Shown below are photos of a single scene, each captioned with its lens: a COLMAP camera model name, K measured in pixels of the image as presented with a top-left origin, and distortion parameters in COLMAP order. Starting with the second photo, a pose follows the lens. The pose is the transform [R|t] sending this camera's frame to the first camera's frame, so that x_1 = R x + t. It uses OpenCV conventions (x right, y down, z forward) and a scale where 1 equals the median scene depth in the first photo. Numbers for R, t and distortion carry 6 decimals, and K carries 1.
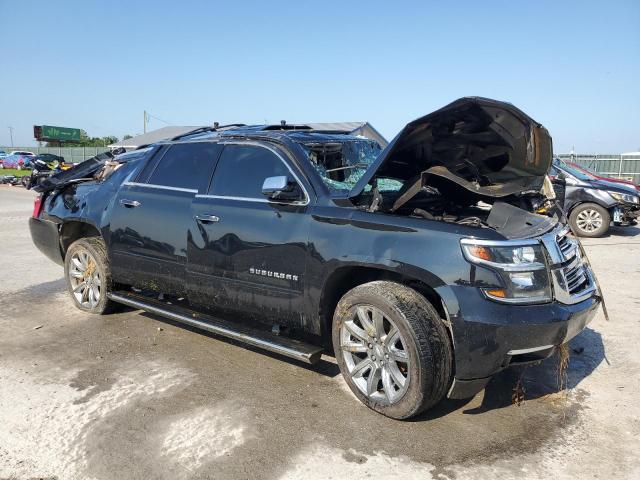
lens RADIAL K [[483.5, 0, 320.0], [0, 483.5, 240.0], [0, 0, 1]] dist [0.047807, -0.001971]
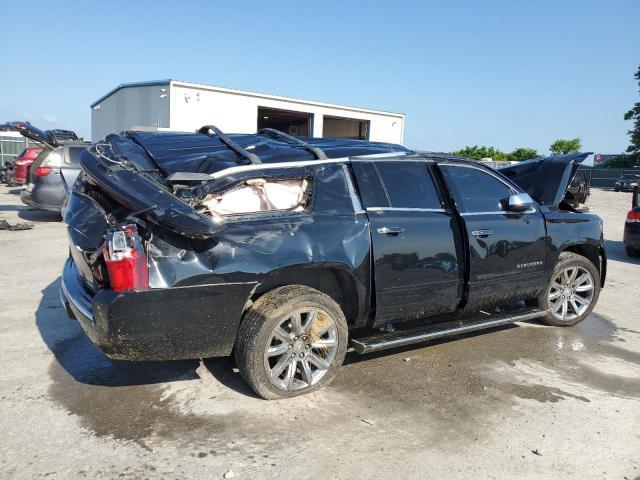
lens RADIAL K [[483.5, 0, 320.0], [0, 483.5, 240.0], [0, 0, 1]] dist [0.047807, -0.001971]
pose [[0.350682, -0.139754, 0.926008, -1.635120], [0.114777, 0.987762, 0.105607, -0.220443], [-0.929434, 0.069250, 0.362431, 1.073775]]
